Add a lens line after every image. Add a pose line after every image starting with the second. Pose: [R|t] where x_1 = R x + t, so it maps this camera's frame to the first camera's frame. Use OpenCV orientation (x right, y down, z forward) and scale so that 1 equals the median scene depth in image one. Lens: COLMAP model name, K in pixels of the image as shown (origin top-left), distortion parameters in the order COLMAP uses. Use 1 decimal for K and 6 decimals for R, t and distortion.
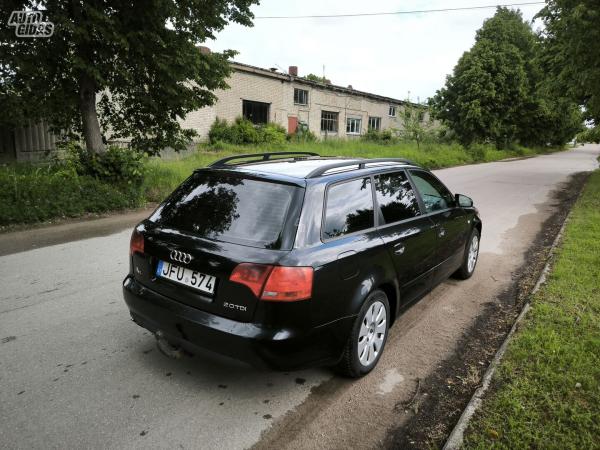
lens RADIAL K [[451.9, 0, 297.9], [0, 451.9, 224.2], [0, 0, 1]] dist [0.005347, 0.005867]
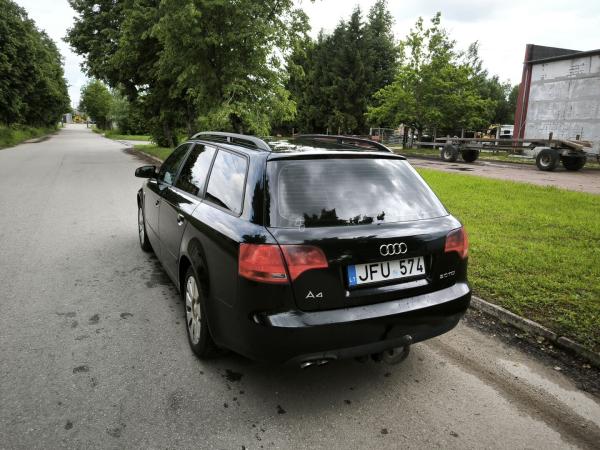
lens RADIAL K [[451.9, 0, 297.9], [0, 451.9, 224.2], [0, 0, 1]] dist [0.005347, 0.005867]
pose [[0.402081, -0.198533, 0.893821, -1.077833], [0.161321, 0.976298, 0.144283, -0.129325], [-0.901280, 0.086178, 0.424578, 0.759943]]
